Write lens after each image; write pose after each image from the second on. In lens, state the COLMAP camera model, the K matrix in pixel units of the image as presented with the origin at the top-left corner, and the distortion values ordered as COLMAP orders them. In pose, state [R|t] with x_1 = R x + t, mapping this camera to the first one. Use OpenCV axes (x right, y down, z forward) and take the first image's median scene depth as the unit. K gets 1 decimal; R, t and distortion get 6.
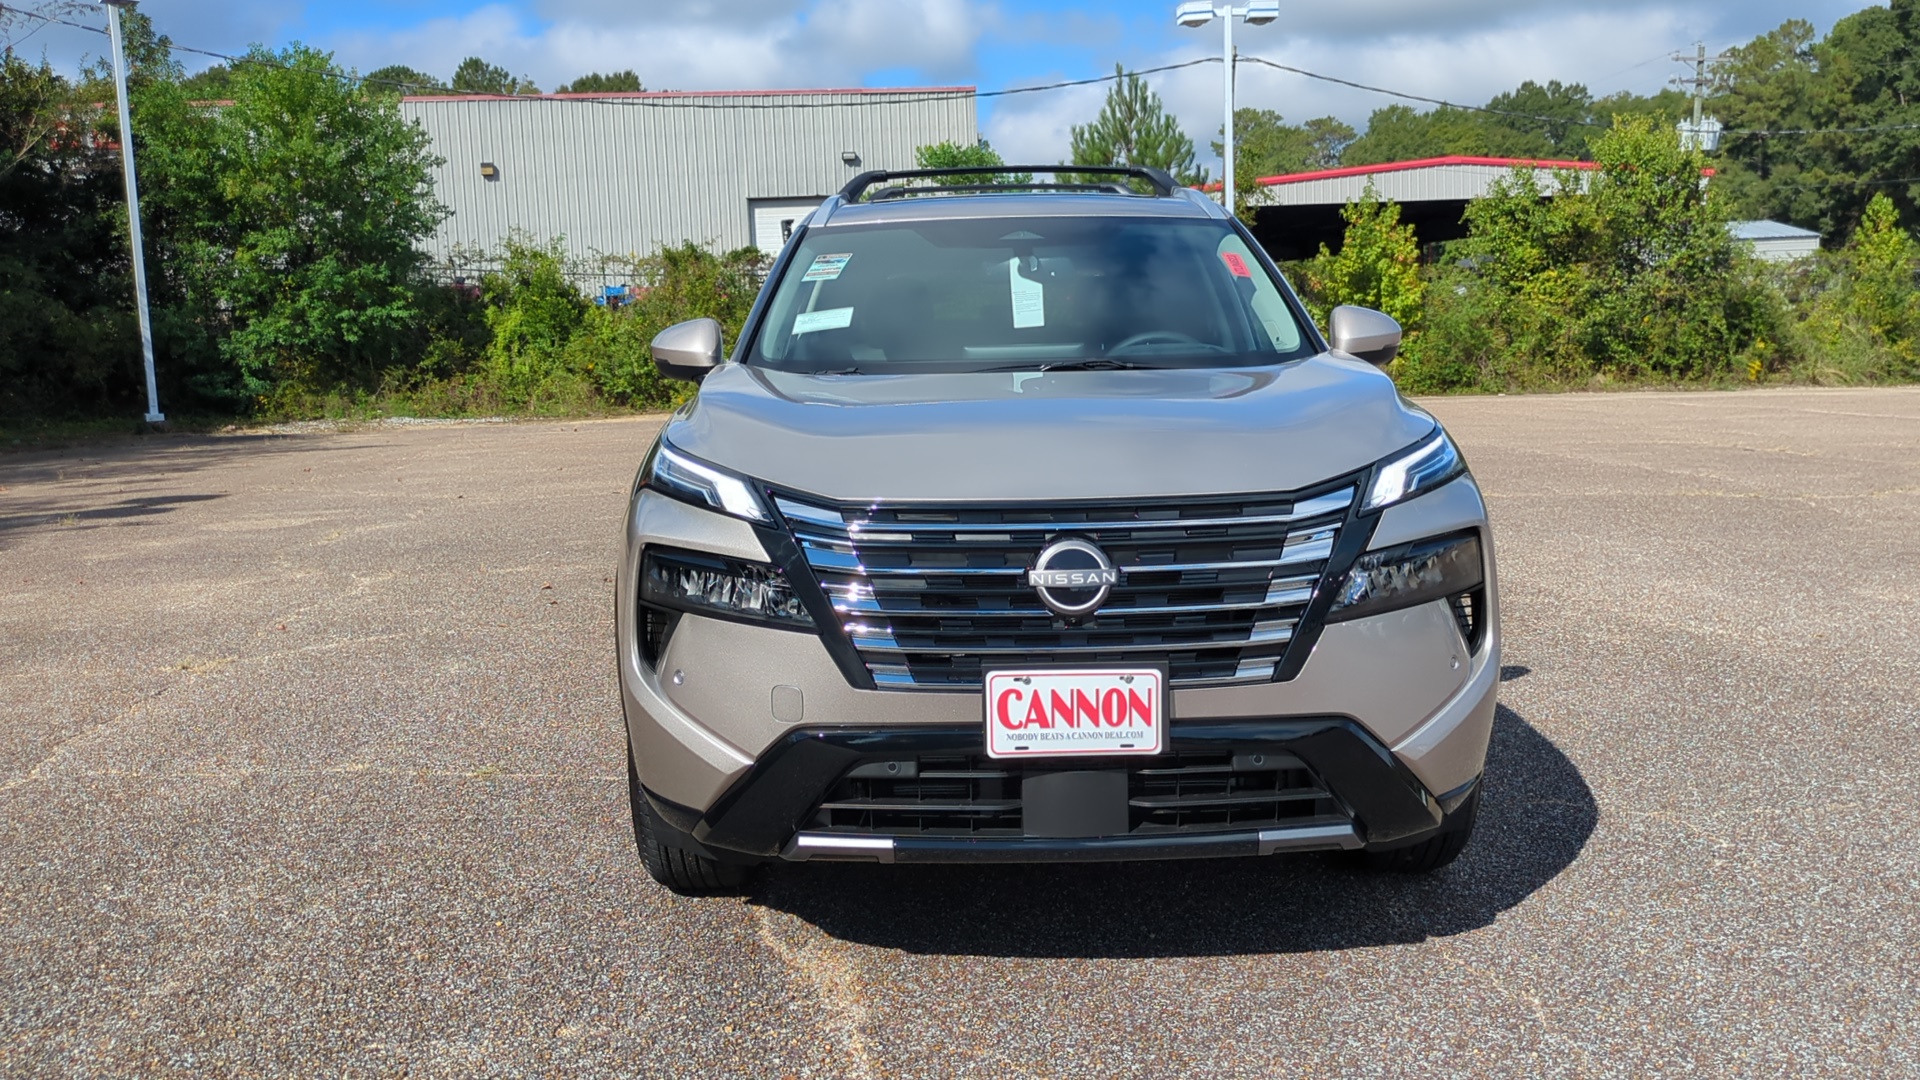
lens RADIAL K [[1681.0, 0, 955.3], [0, 1681.0, 541.0], [0, 0, 1]] dist [0.065893, -0.079327]
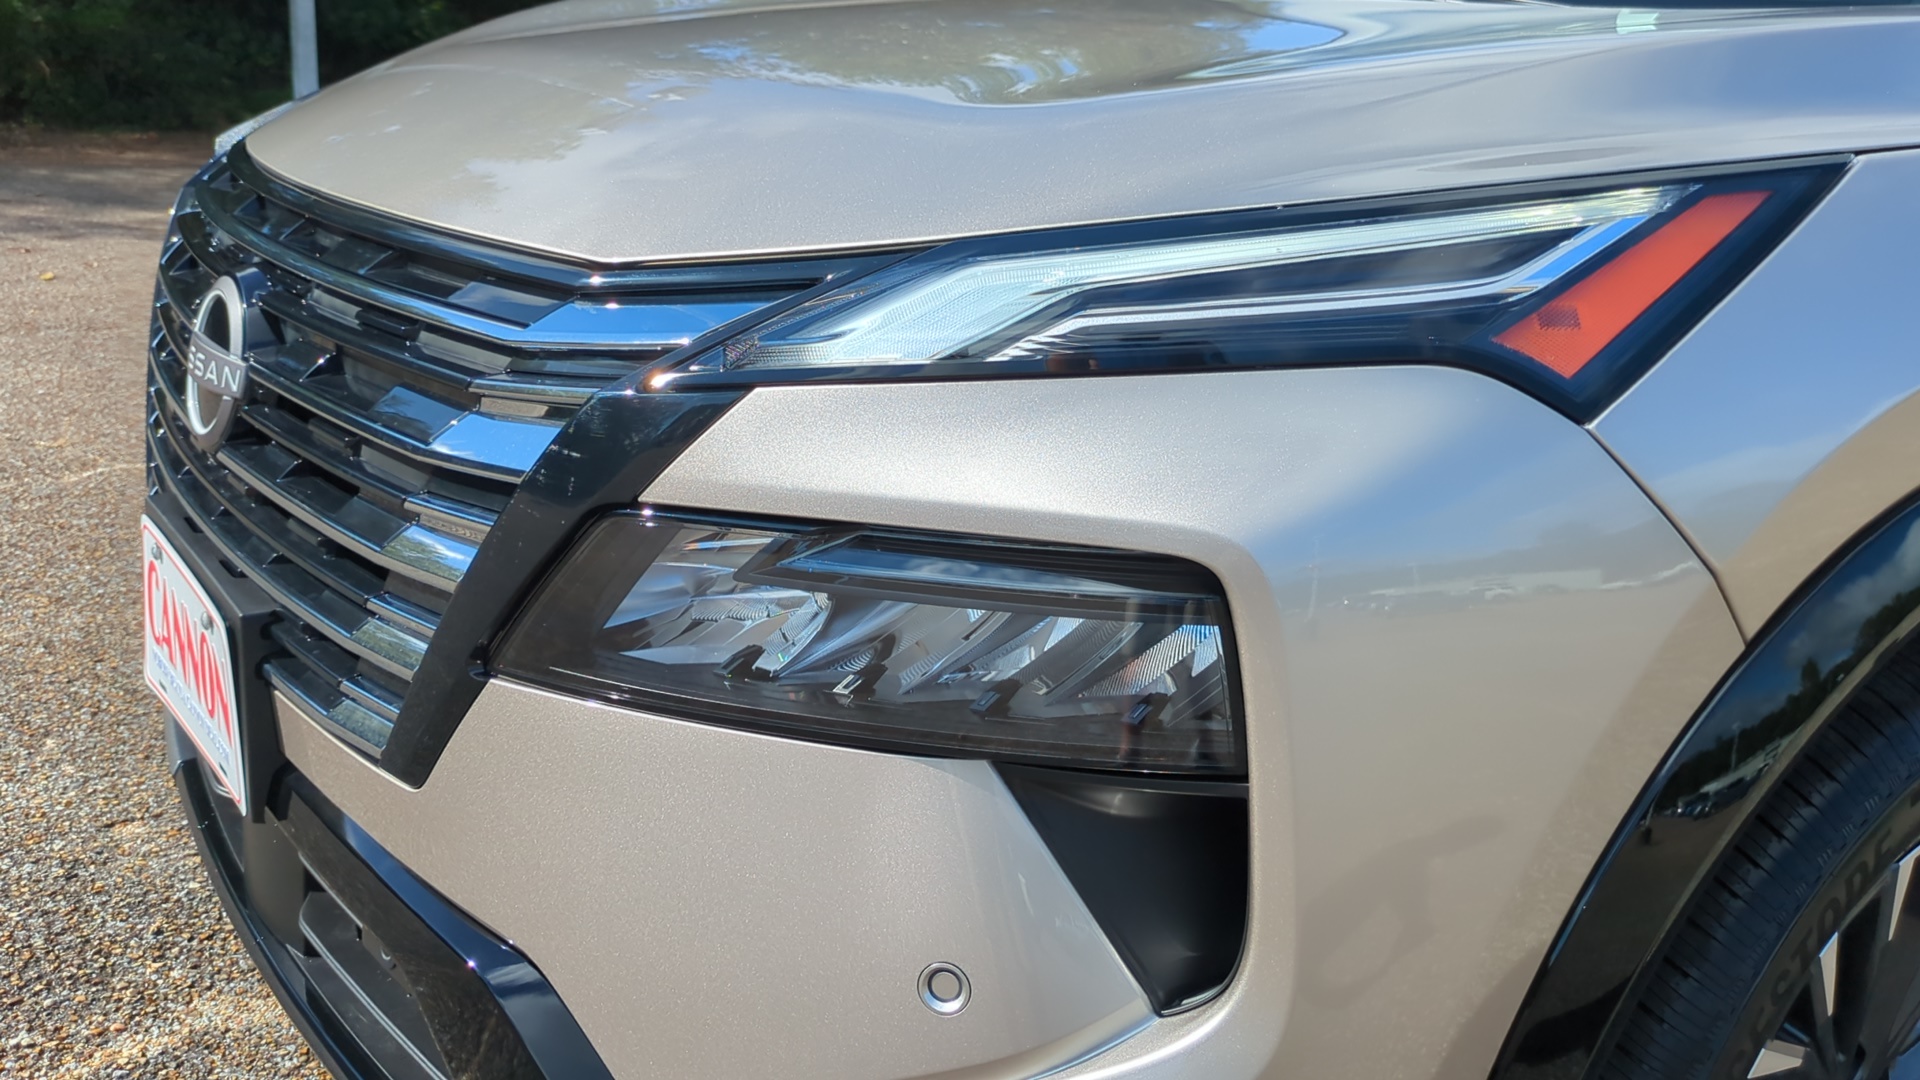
lens RADIAL K [[1681.0, 0, 954.5], [0, 1681.0, 546.3], [0, 0, 1]] dist [0.065893, -0.079327]
pose [[0.572401, 0.296585, -0.764457, 0.051845], [-0.185393, 0.954963, 0.231678, -0.006806], [0.798741, 0.009112, 0.601607, 0.087421]]
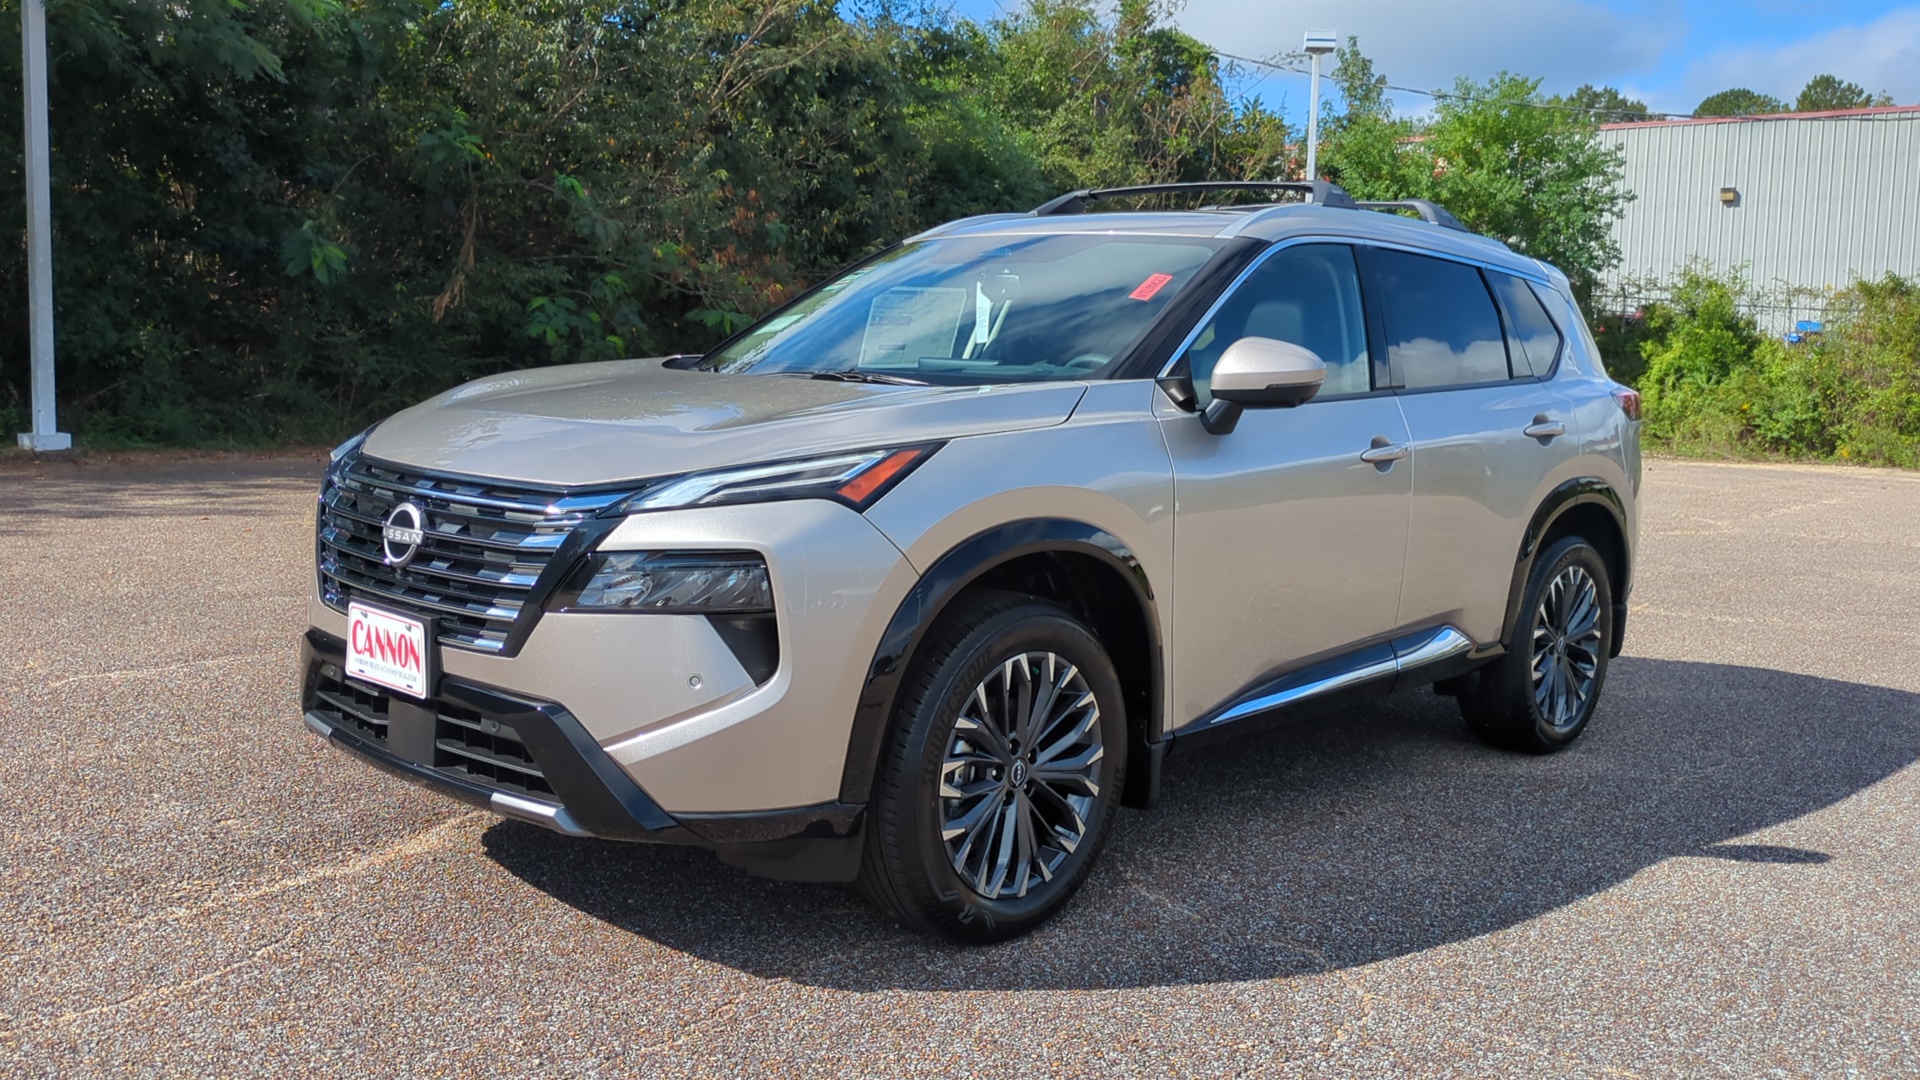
lens RADIAL K [[1681.0, 0, 967.6], [0, 1681.0, 539.1], [0, 0, 1]] dist [0.065893, -0.079327]
pose [[0.723598, 0.134266, -0.677036, 0.112462], [-0.145717, 0.988505, 0.040296, -0.007738], [0.674664, 0.069498, 0.734846, 0.039813]]
